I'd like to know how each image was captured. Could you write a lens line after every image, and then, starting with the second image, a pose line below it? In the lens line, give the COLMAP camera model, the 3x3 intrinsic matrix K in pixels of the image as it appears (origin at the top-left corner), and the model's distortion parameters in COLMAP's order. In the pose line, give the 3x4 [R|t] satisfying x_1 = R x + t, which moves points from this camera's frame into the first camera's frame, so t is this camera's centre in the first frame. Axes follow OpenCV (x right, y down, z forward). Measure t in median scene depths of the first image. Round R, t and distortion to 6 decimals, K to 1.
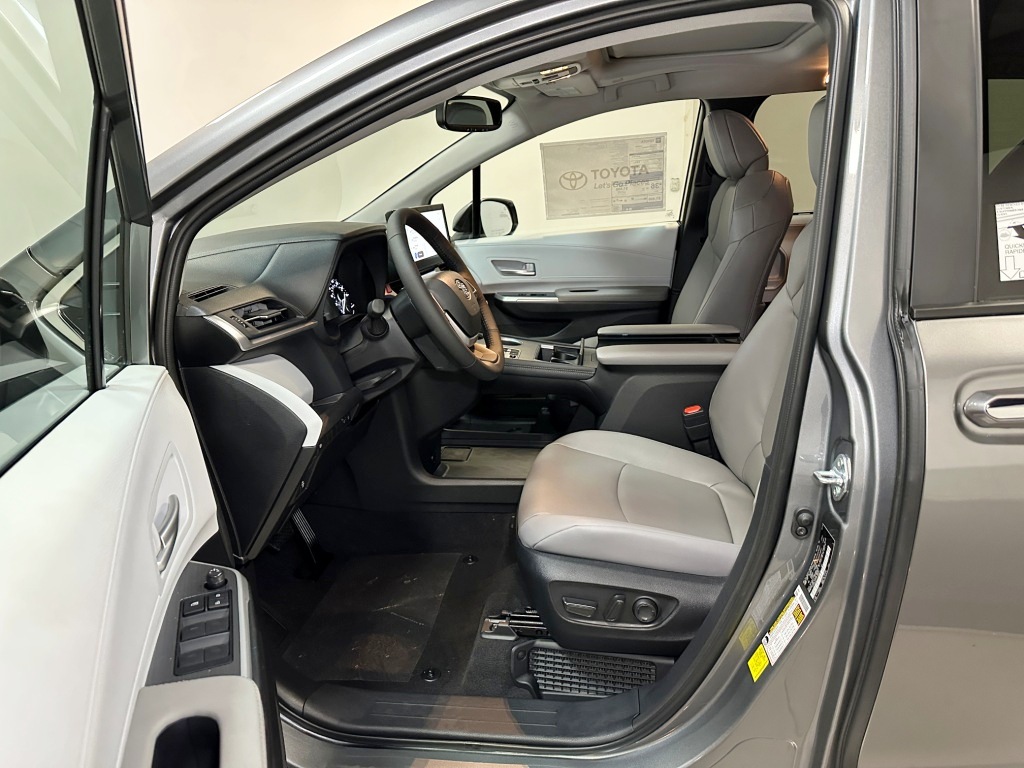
lens RADIAL K [[700.9, 0, 513.8], [0, 700.9, 383.1], [0, 0, 1]] dist [-0.006590, -0.008586]
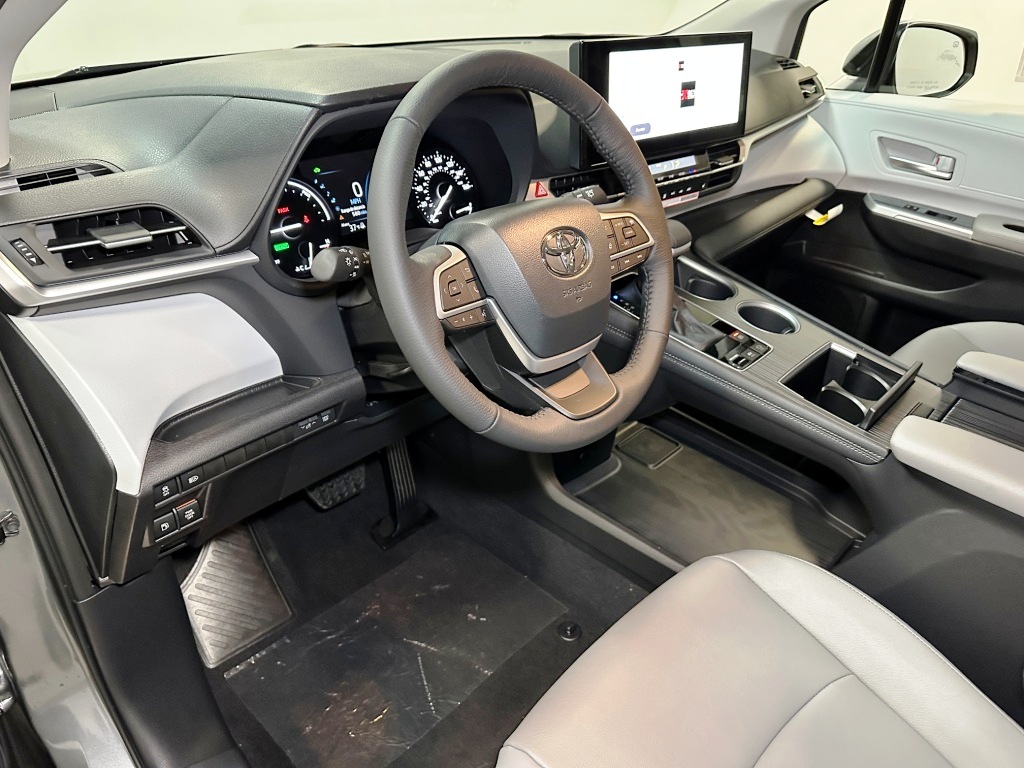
lens RADIAL K [[700.9, 0, 509.4], [0, 700.9, 380.8], [0, 0, 1]] dist [-0.006590, -0.008586]
pose [[0.791759, 0.365390, -0.489497, 0.098169], [-0.226105, 0.919751, 0.320834, -0.122320], [0.567446, -0.143346, 0.810838, 0.368566]]
